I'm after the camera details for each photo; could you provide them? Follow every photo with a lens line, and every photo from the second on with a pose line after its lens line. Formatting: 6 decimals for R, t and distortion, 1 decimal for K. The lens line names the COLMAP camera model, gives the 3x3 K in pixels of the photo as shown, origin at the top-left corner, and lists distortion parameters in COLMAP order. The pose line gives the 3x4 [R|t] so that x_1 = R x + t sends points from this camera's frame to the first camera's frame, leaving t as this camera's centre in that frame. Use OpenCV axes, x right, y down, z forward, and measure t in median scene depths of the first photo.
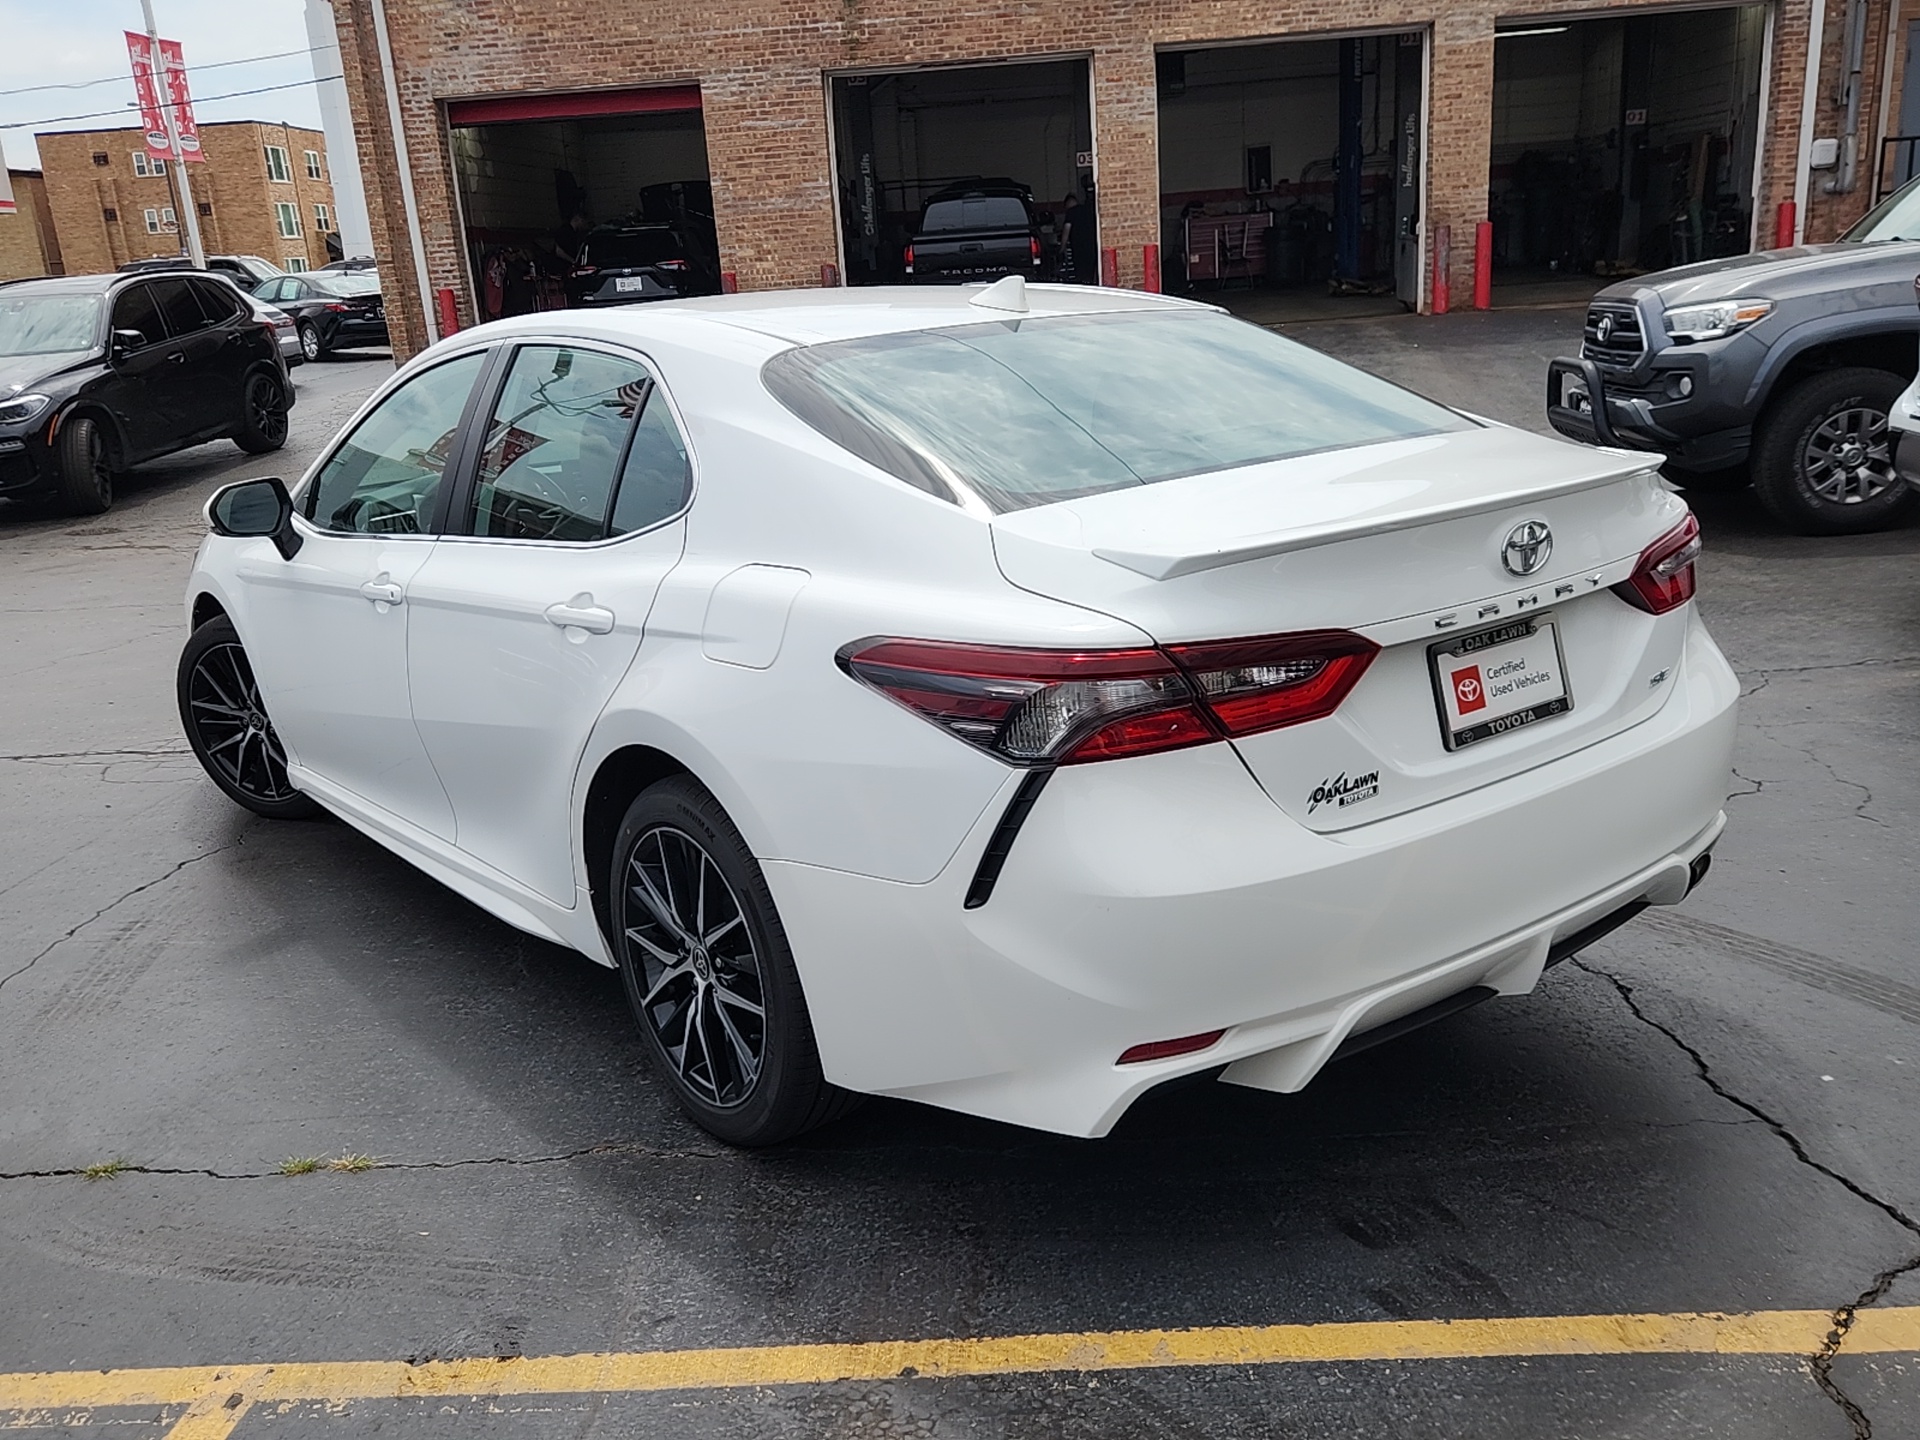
lens RADIAL K [[1606.1, 0, 960.0], [0, 1606.1, 720.0], [0, 0, 1]] dist [0.059134, -0.045843]
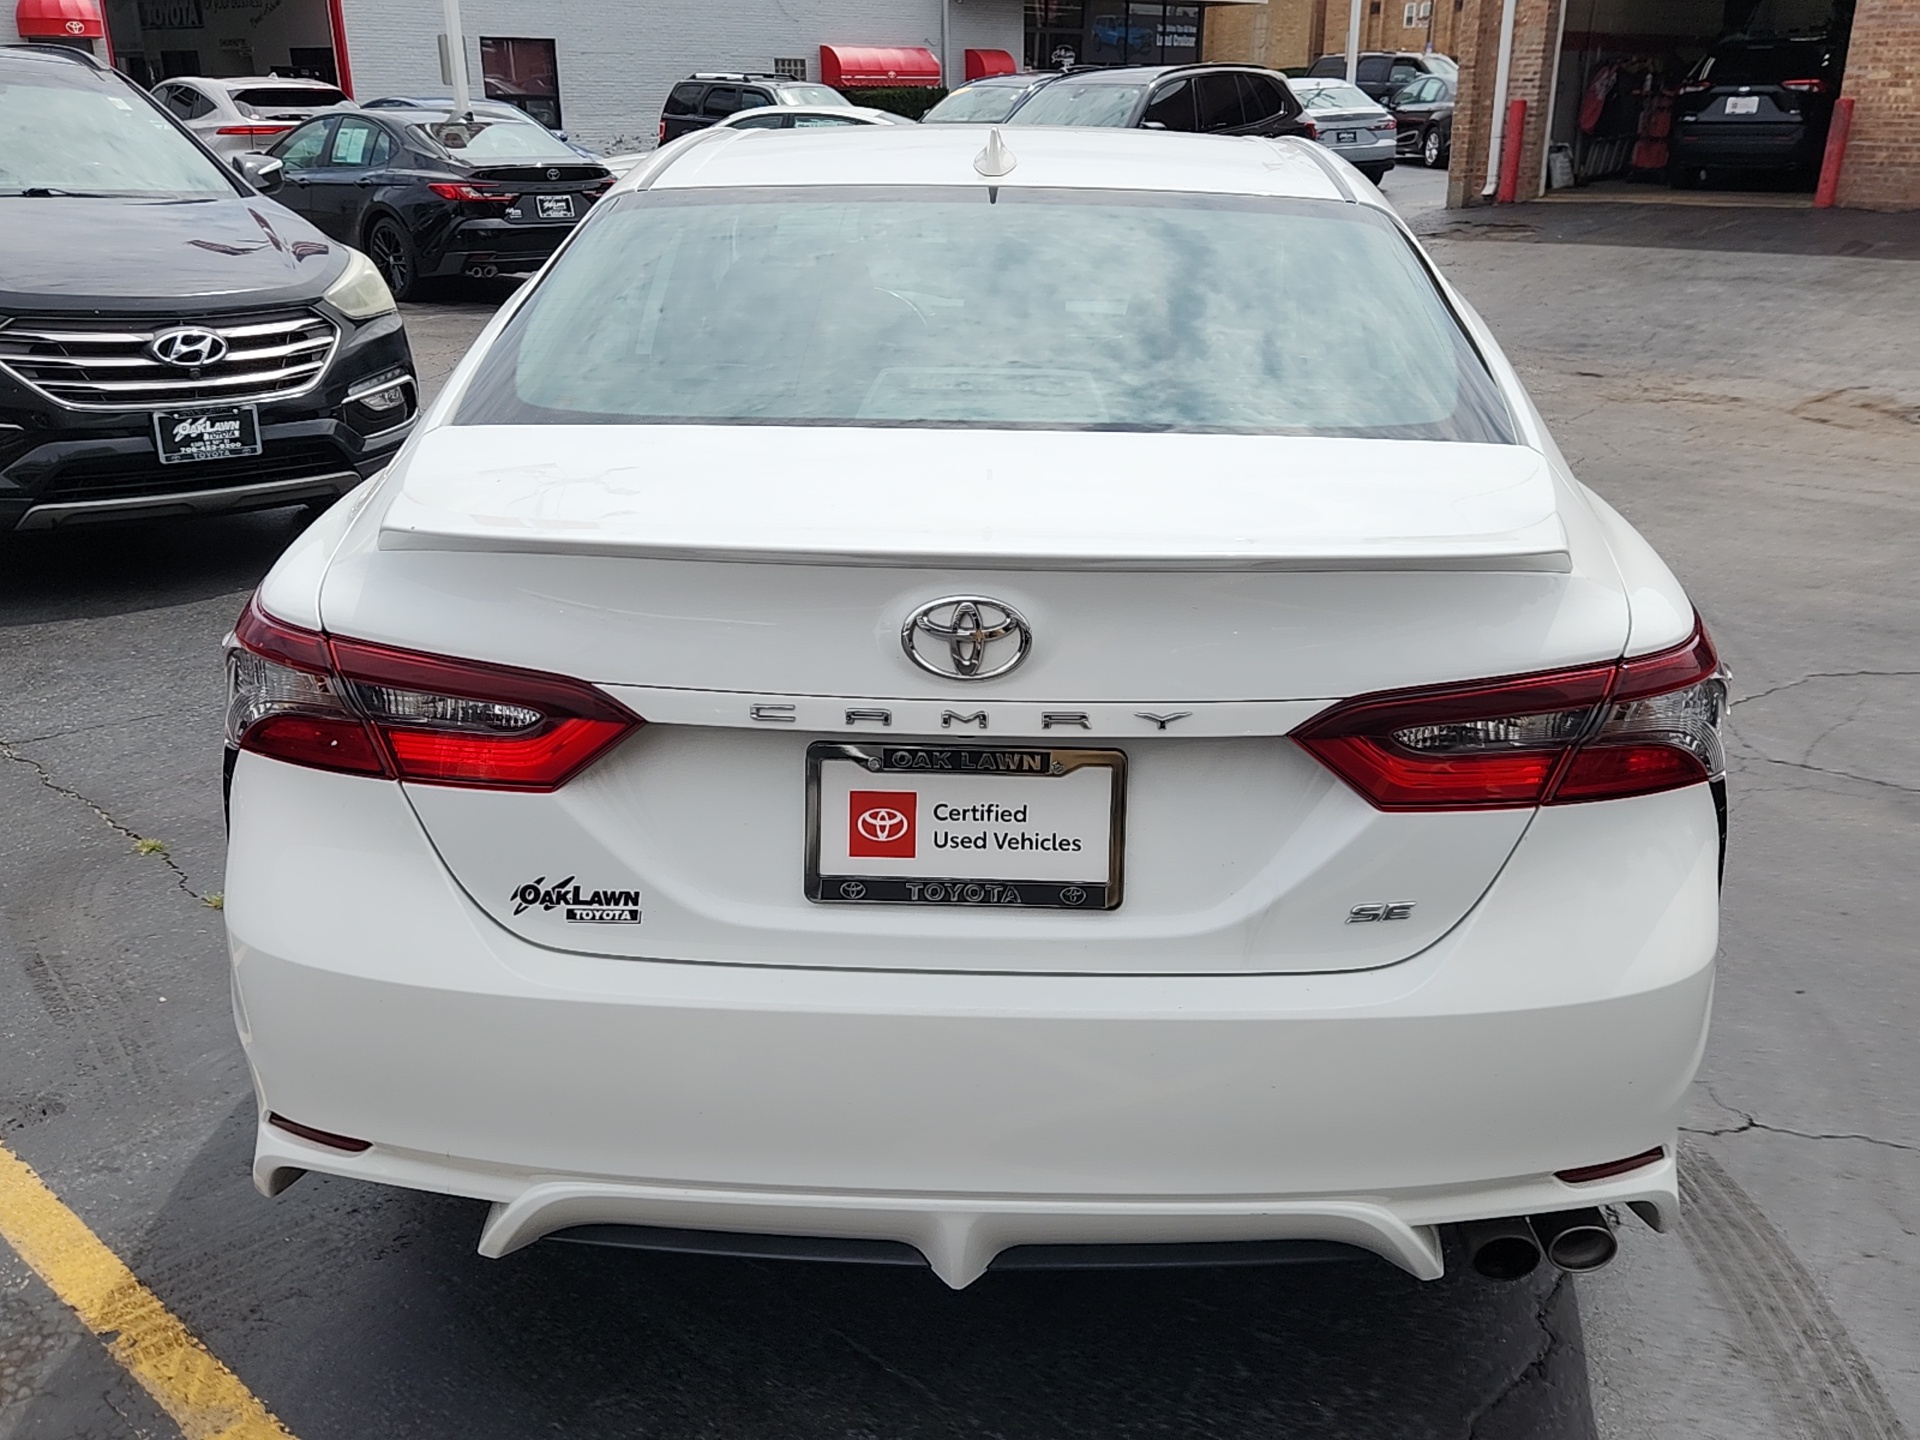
lens RADIAL K [[1606.1, 0, 960.0], [0, 1606.1, 720.0], [0, 0, 1]] dist [0.059134, -0.045843]
pose [[0.782768, 0.282832, -0.554329, 0.537732], [-0.222078, 0.959061, 0.175738, -0.141448], [0.581339, -0.014458, 0.813533, 0.377641]]
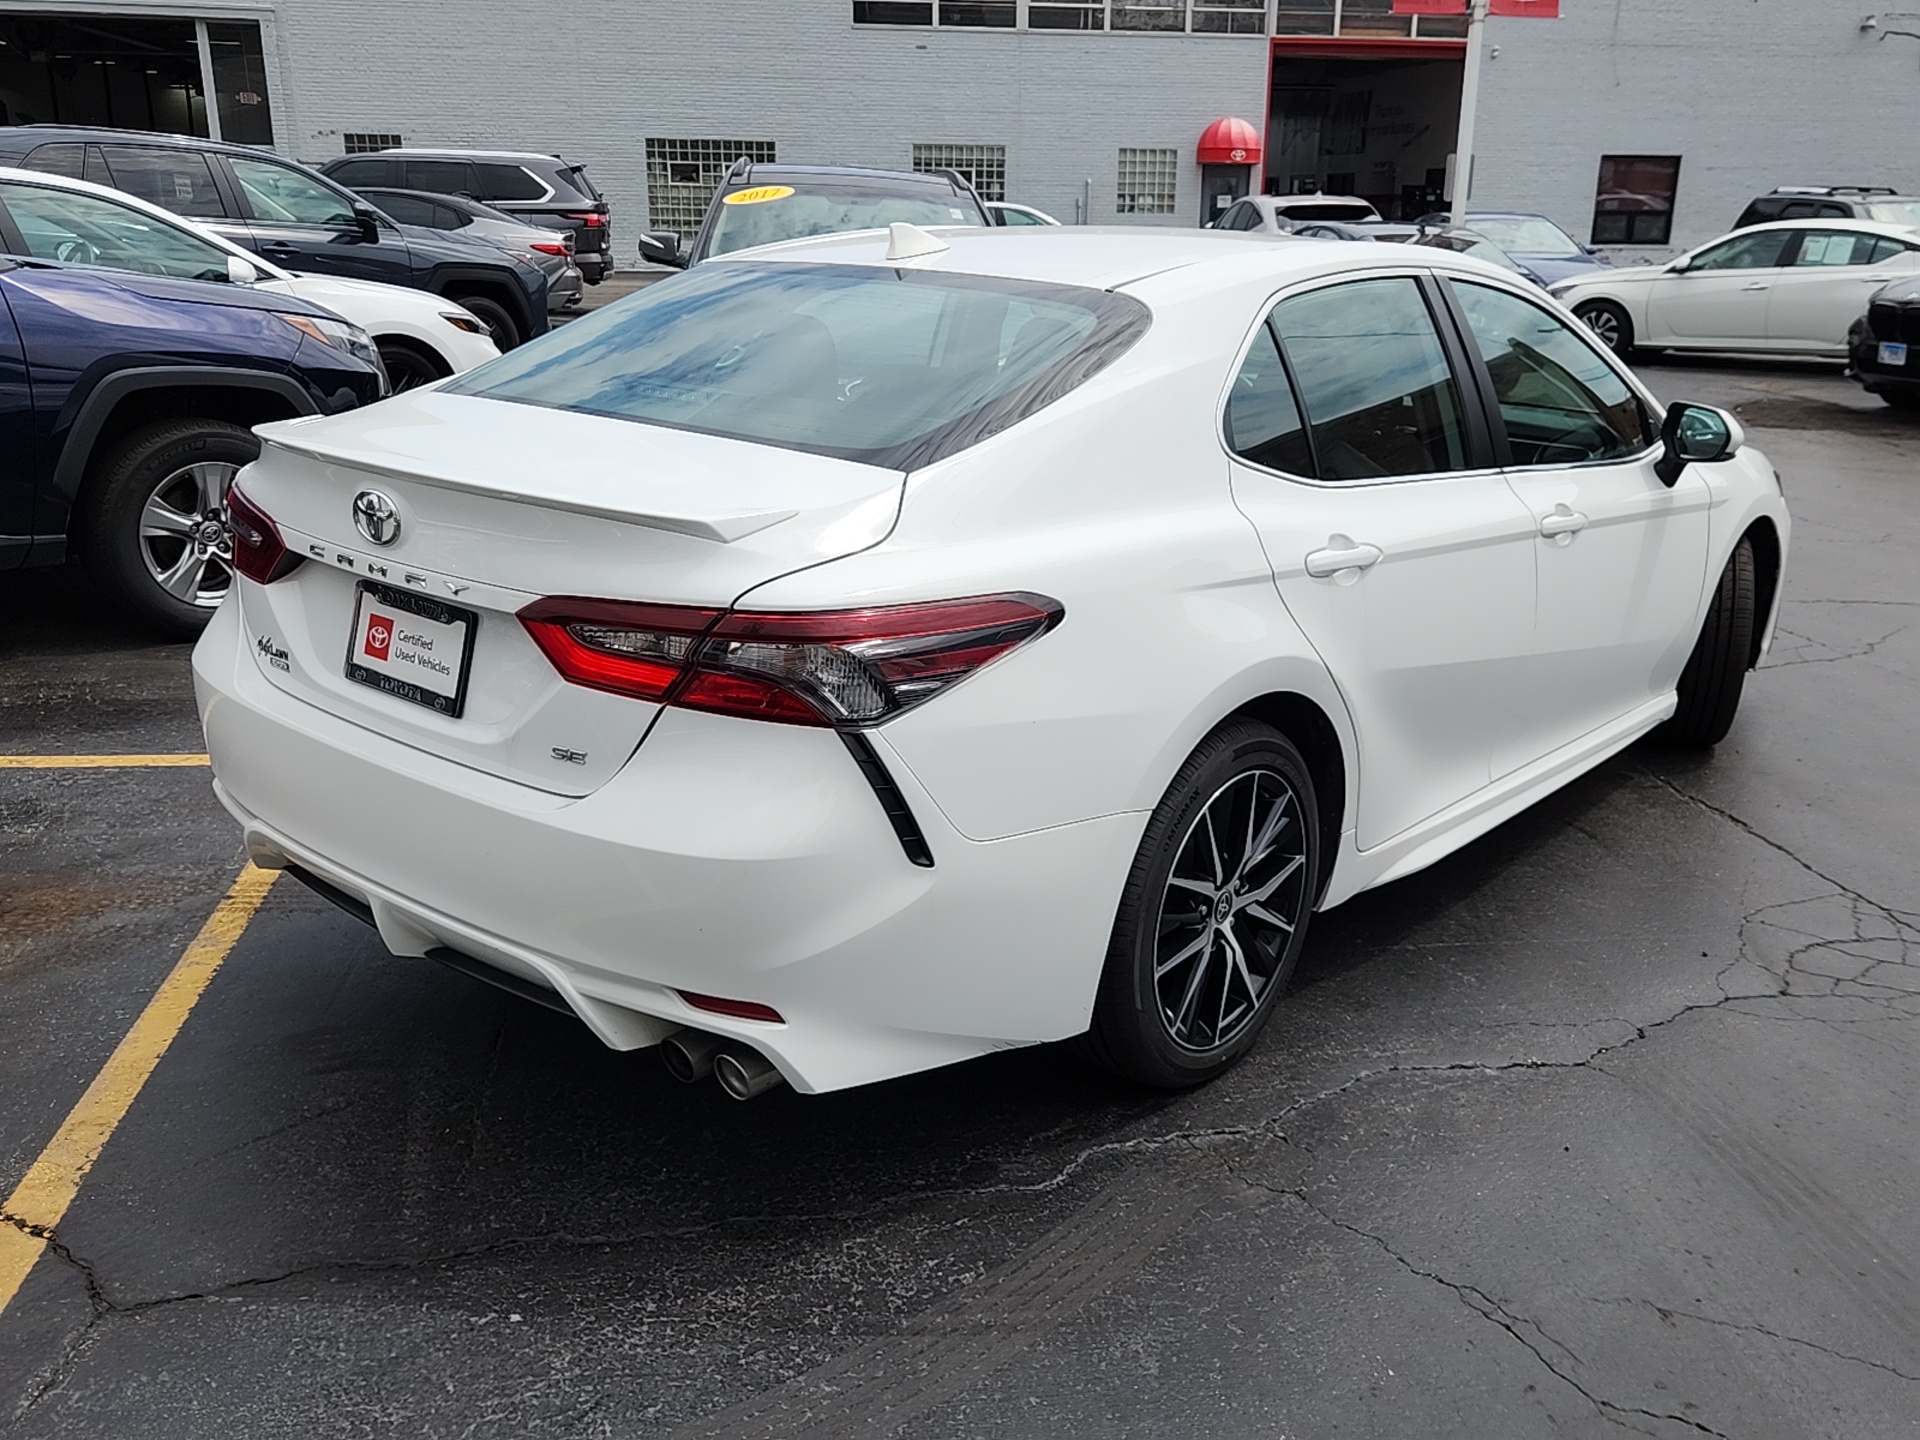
lens RADIAL K [[1606.1, 0, 960.0], [0, 1606.1, 720.0], [0, 0, 1]] dist [0.059134, -0.045843]
pose [[0.227670, 0.359045, -0.905126, 1.067474], [-0.298157, 0.910594, 0.286218, -0.298096], [0.926968, 0.204706, 0.314366, 0.801829]]
